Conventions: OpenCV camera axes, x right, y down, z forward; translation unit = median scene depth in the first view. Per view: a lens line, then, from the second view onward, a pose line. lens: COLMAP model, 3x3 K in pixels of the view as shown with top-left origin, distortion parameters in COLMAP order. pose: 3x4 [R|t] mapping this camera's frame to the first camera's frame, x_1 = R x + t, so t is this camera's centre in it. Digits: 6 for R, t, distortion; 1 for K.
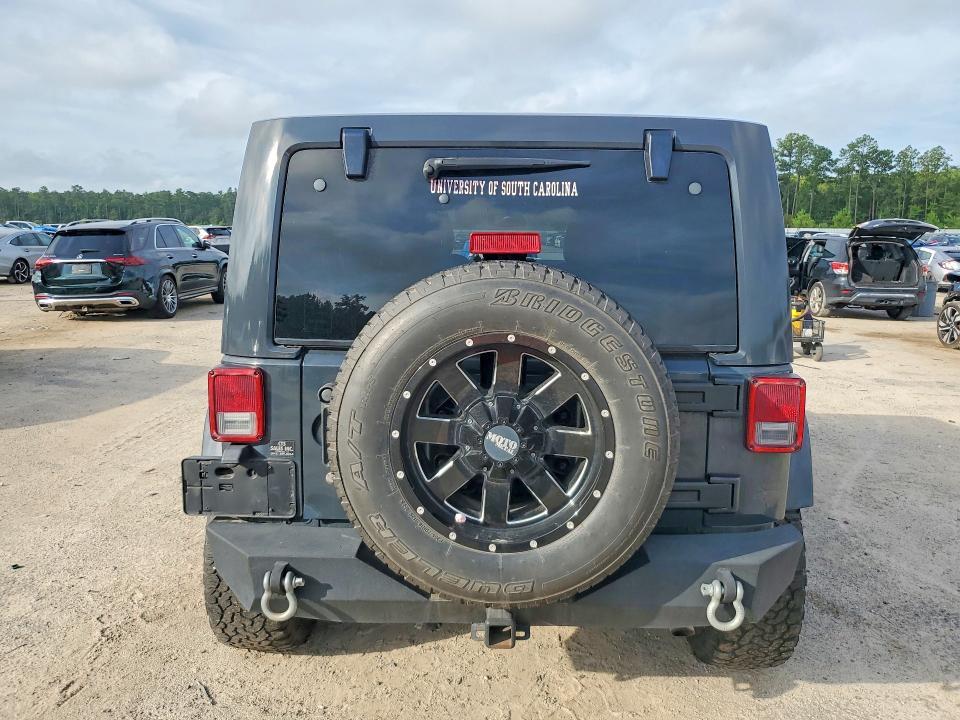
lens RADIAL K [[744.0, 0, 480.0], [0, 744.0, 360.0], [0, 0, 1]] dist [0.023202, 0.004233]
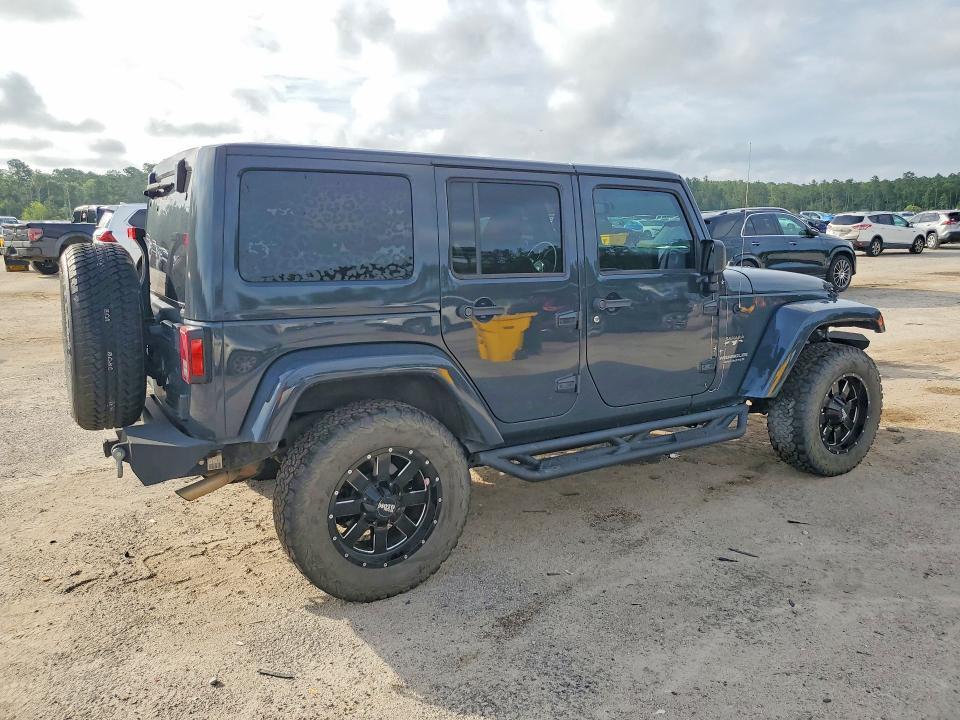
lens RADIAL K [[744.0, 0, 480.0], [0, 744.0, 360.0], [0, 0, 1]] dist [0.023202, 0.004233]
pose [[0.542672, 0.135276, -0.828980, 1.336091], [-0.122248, 0.989157, 0.081388, -0.070867], [0.831001, 0.057174, 0.553325, 0.493545]]
